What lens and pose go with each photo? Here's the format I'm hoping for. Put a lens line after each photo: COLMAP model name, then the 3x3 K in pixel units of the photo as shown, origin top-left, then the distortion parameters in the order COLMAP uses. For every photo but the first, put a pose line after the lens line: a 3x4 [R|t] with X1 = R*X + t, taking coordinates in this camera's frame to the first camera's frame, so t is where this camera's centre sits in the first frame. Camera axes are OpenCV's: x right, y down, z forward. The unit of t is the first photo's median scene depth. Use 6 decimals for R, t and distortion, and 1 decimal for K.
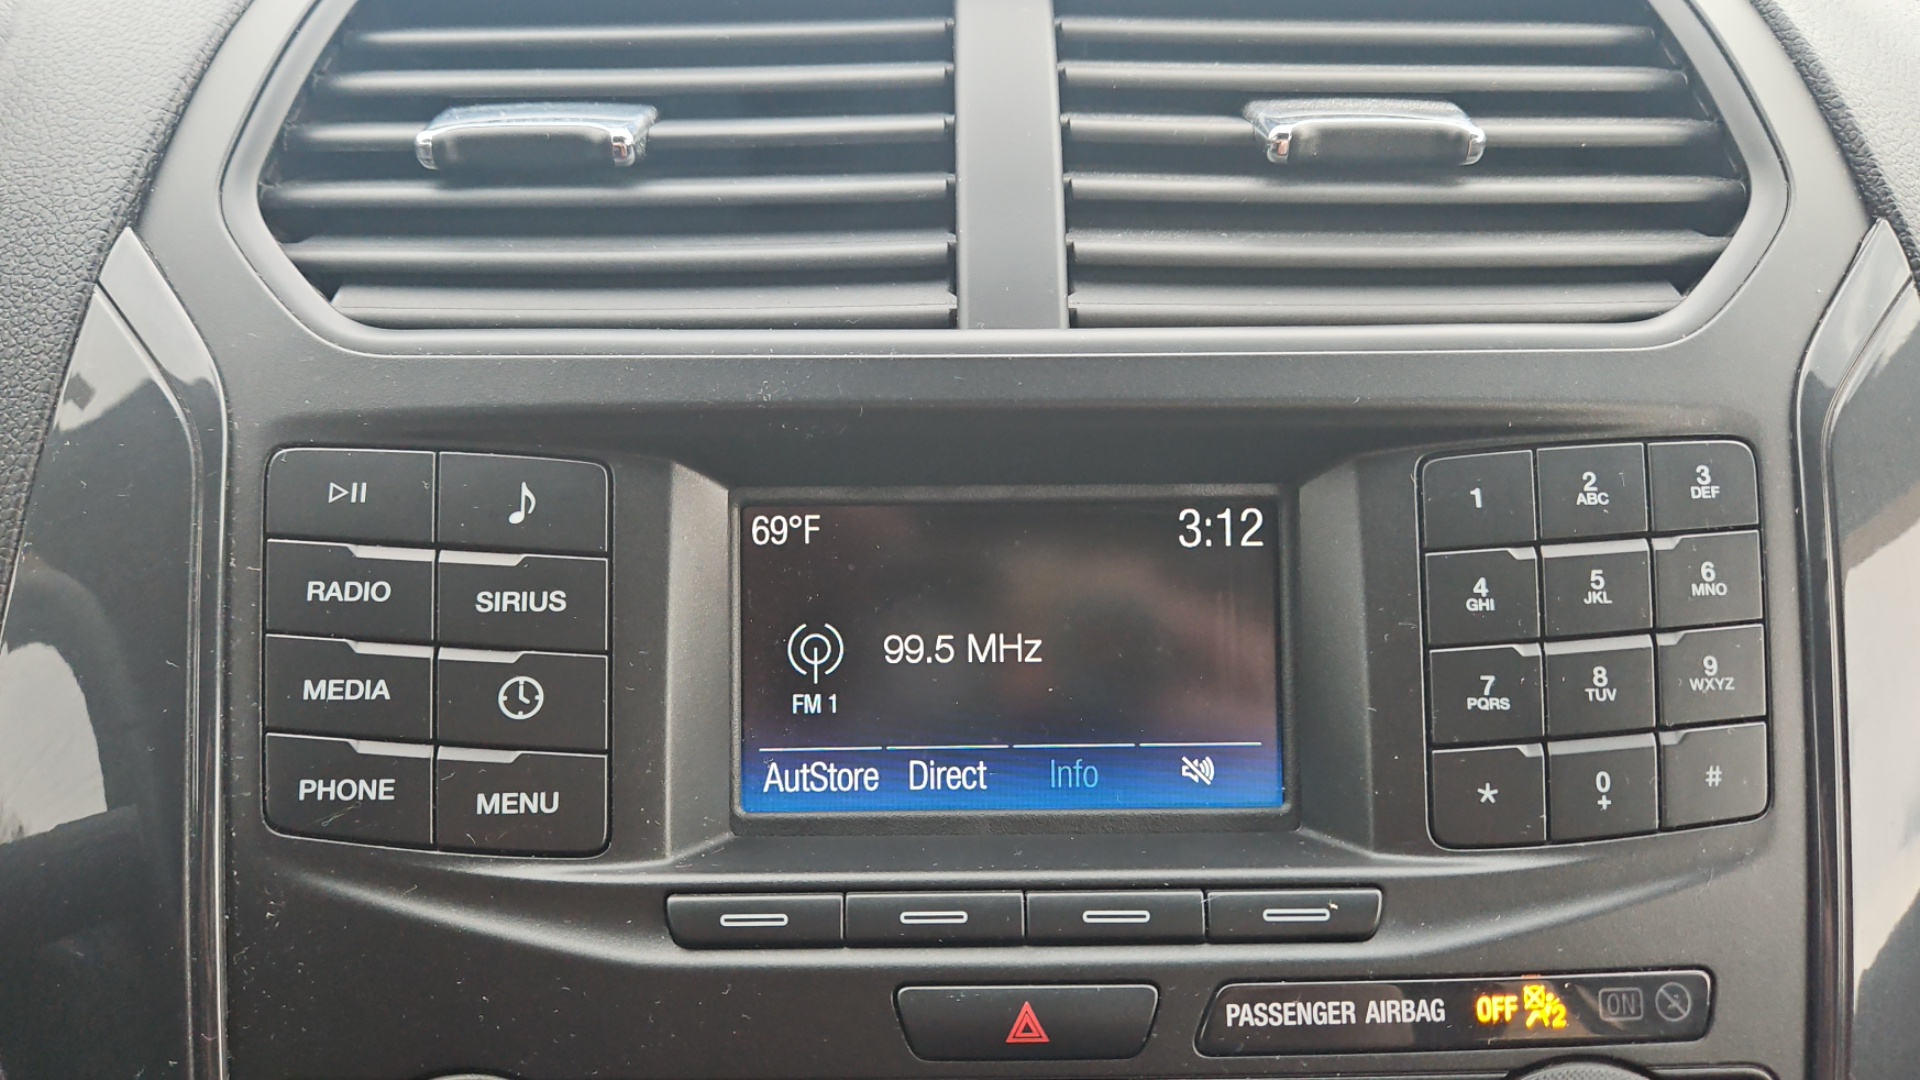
lens RADIAL K [[1476.6, 0, 960.0], [0, 1476.6, 540.0], [0, 0, 1]] dist [0.001046, -0.008002]
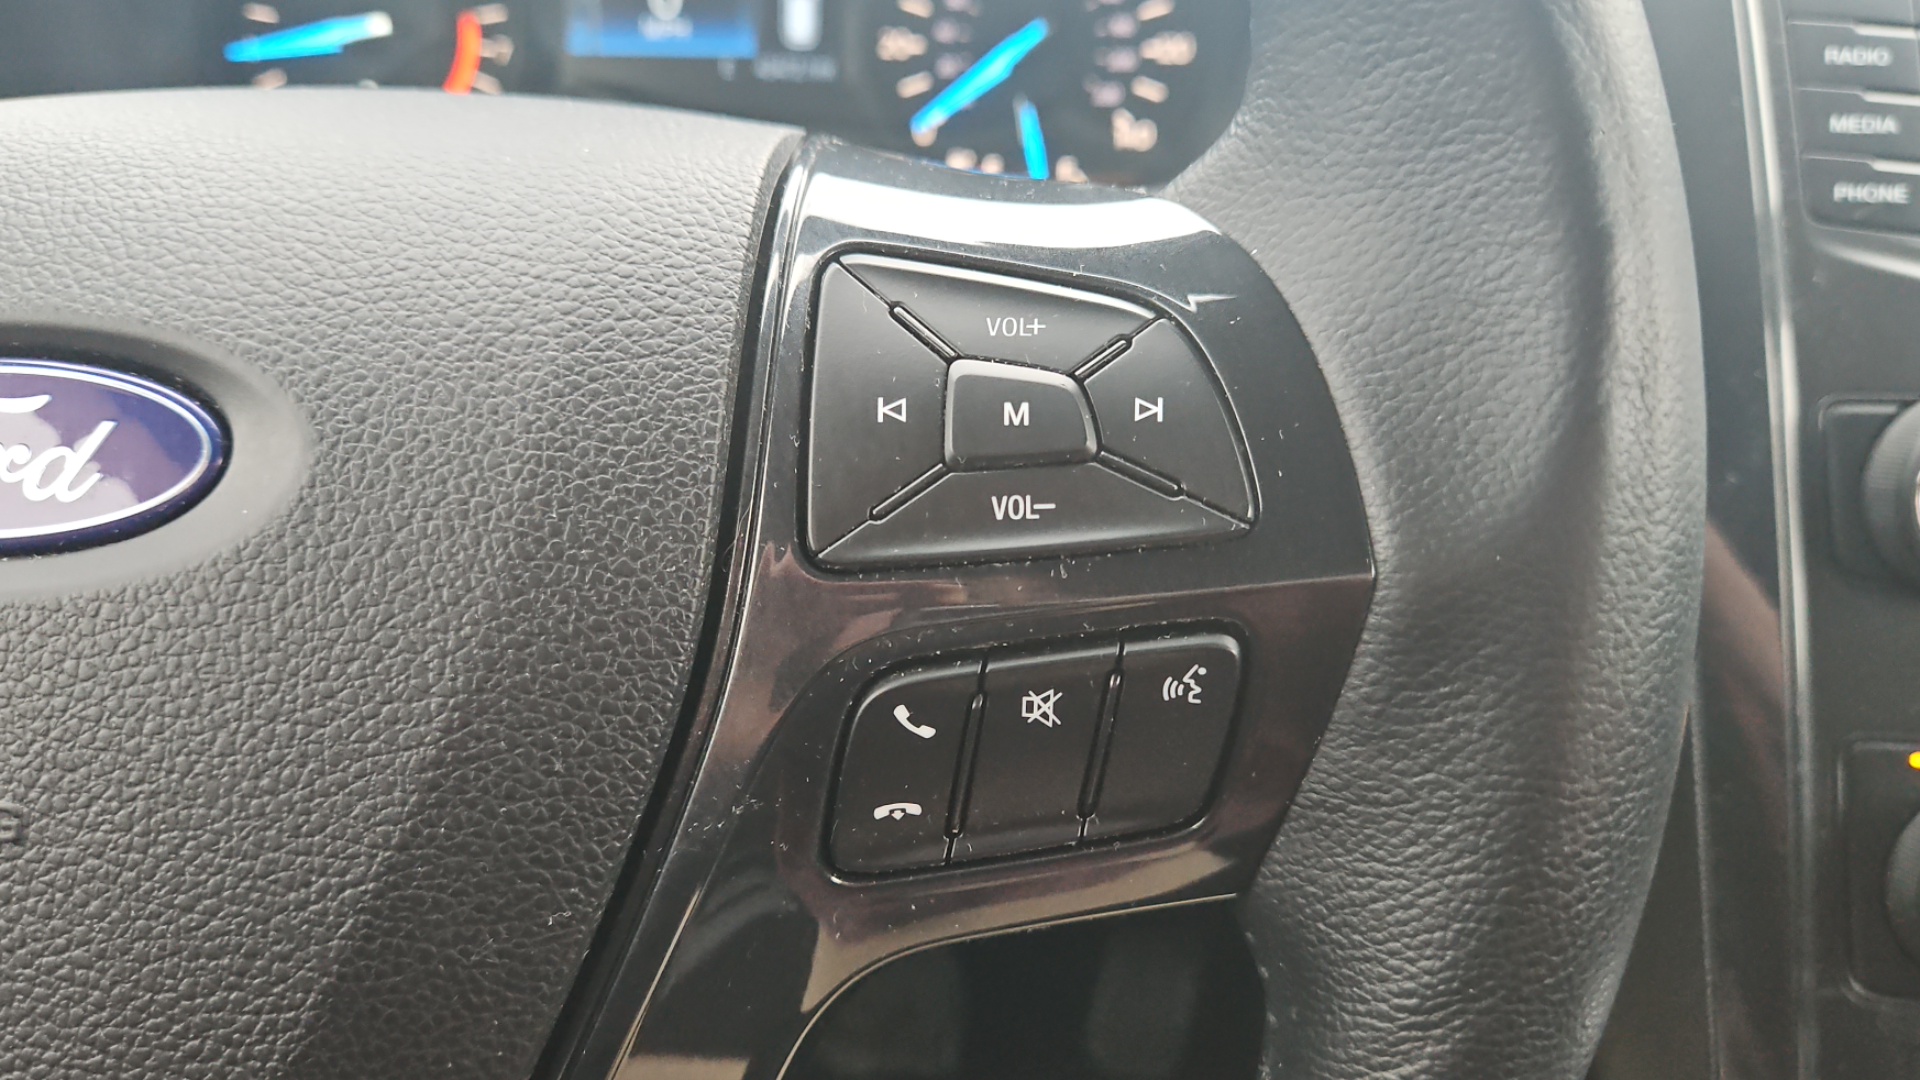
lens RADIAL K [[1488.8, 0, 954.2], [0, 1488.8, 541.4], [0, 0, 1]] dist [0.001334, -0.010542]
pose [[0.994066, 0.044496, -0.099264, -1.060852], [-0.038692, 0.997470, 0.059642, 0.421696], [0.101667, -0.055448, 0.993272, -0.462354]]
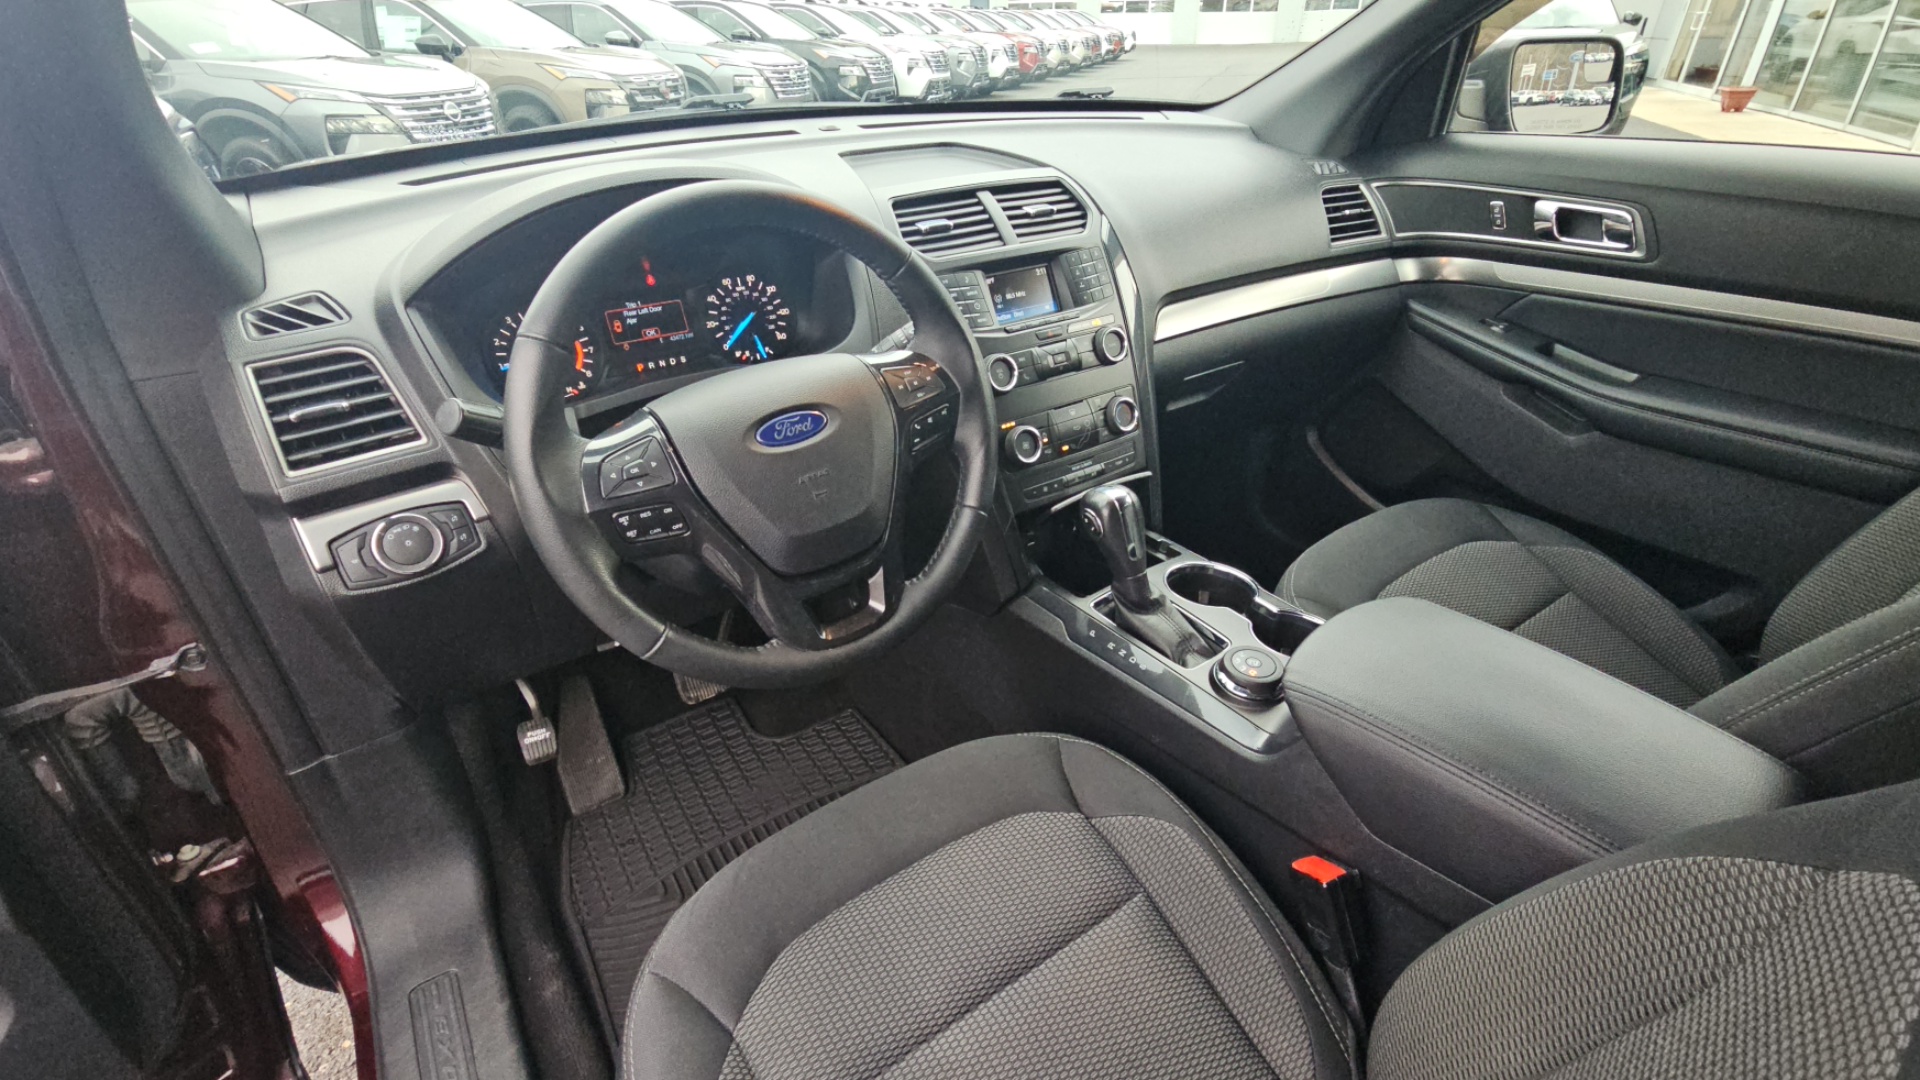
lens RADIAL K [[858.7, 0, 954.6], [0, 858.7, 538.9], [0, 0, 1]] dist [0.015045, -0.009049]
pose [[0.830332, -0.293434, 0.473756, -2.552152], [0.245057, 0.955794, 0.162498, 0.456331], [-0.500495, -0.018830, 0.865535, -2.407912]]
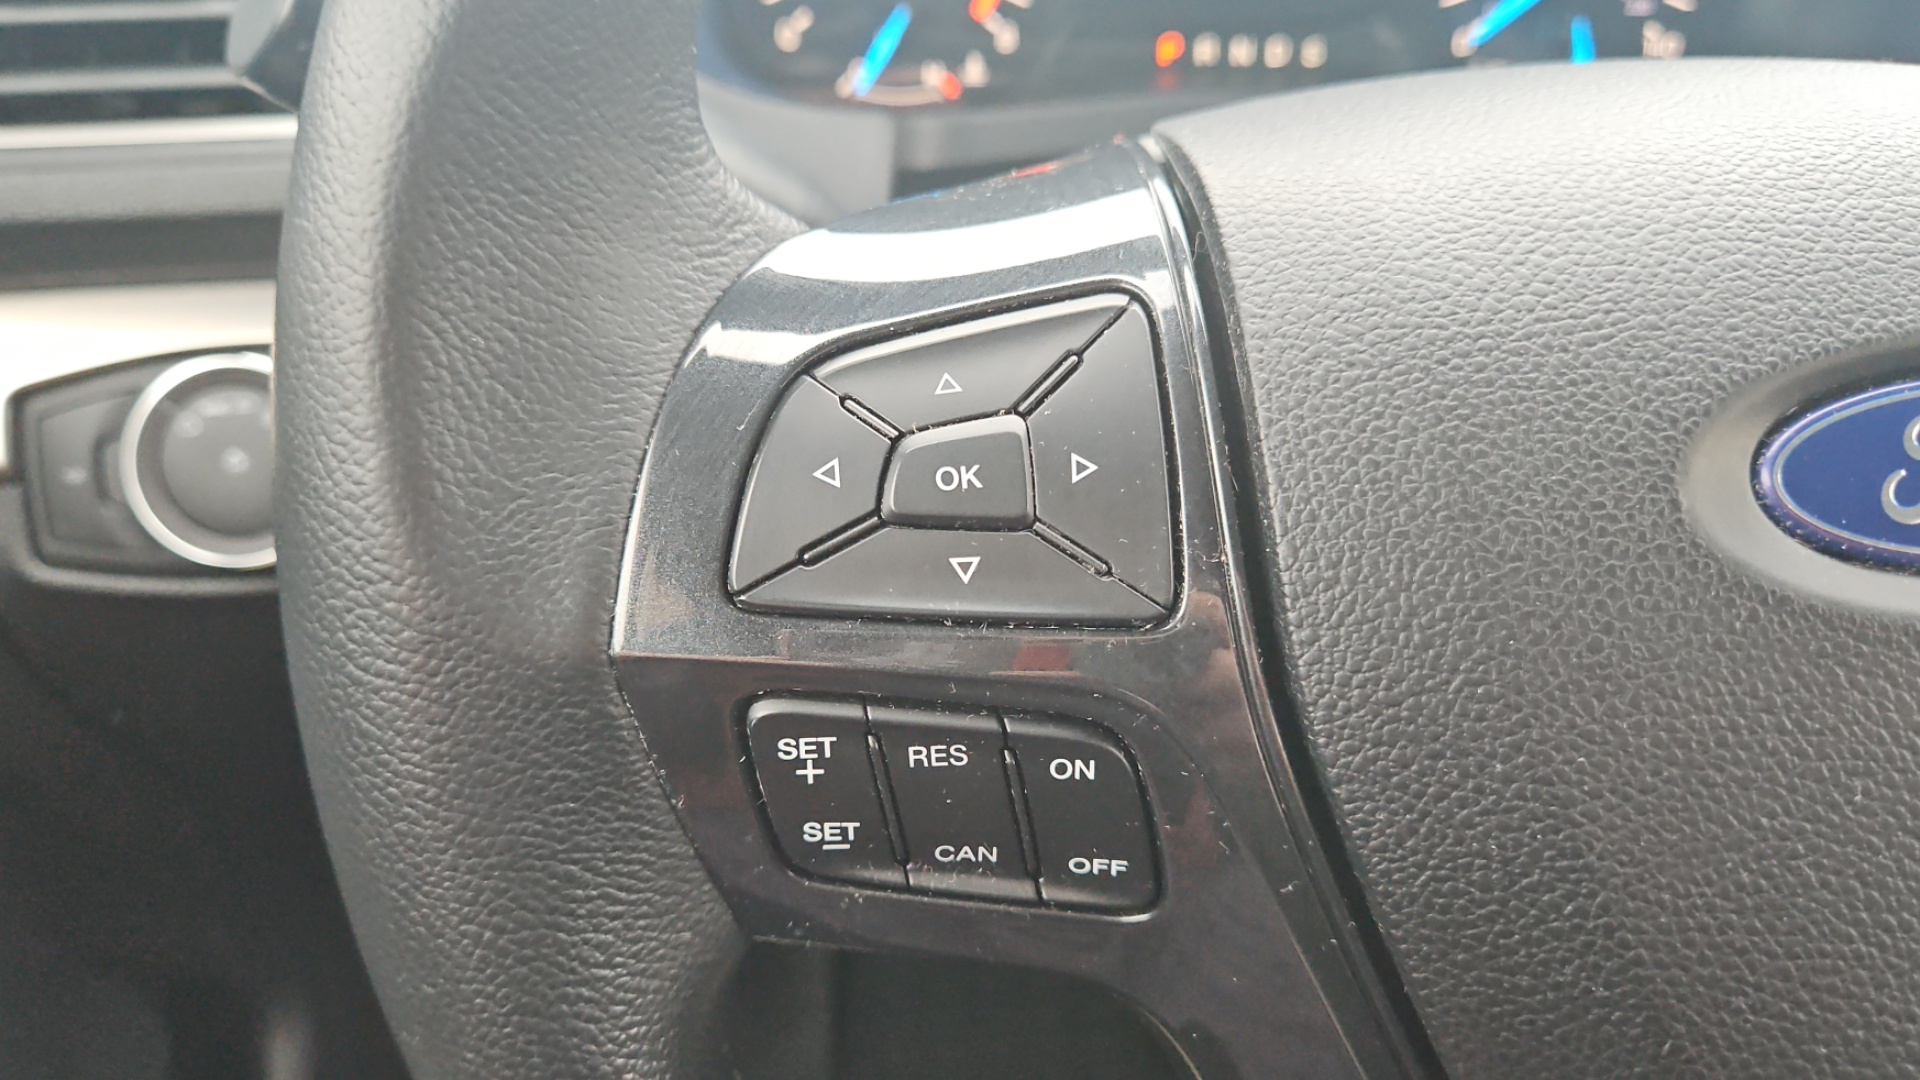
lens RADIAL K [[1476.6, 0, 960.0], [0, 1476.6, 540.0], [0, 0, 1]] dist [0.001046, -0.008002]
pose [[0.996454, -0.016999, 0.082398, -2.138345], [0.005539, 0.990506, 0.137357, 0.380239], [-0.083951, -0.136414, 0.987088, -0.450344]]
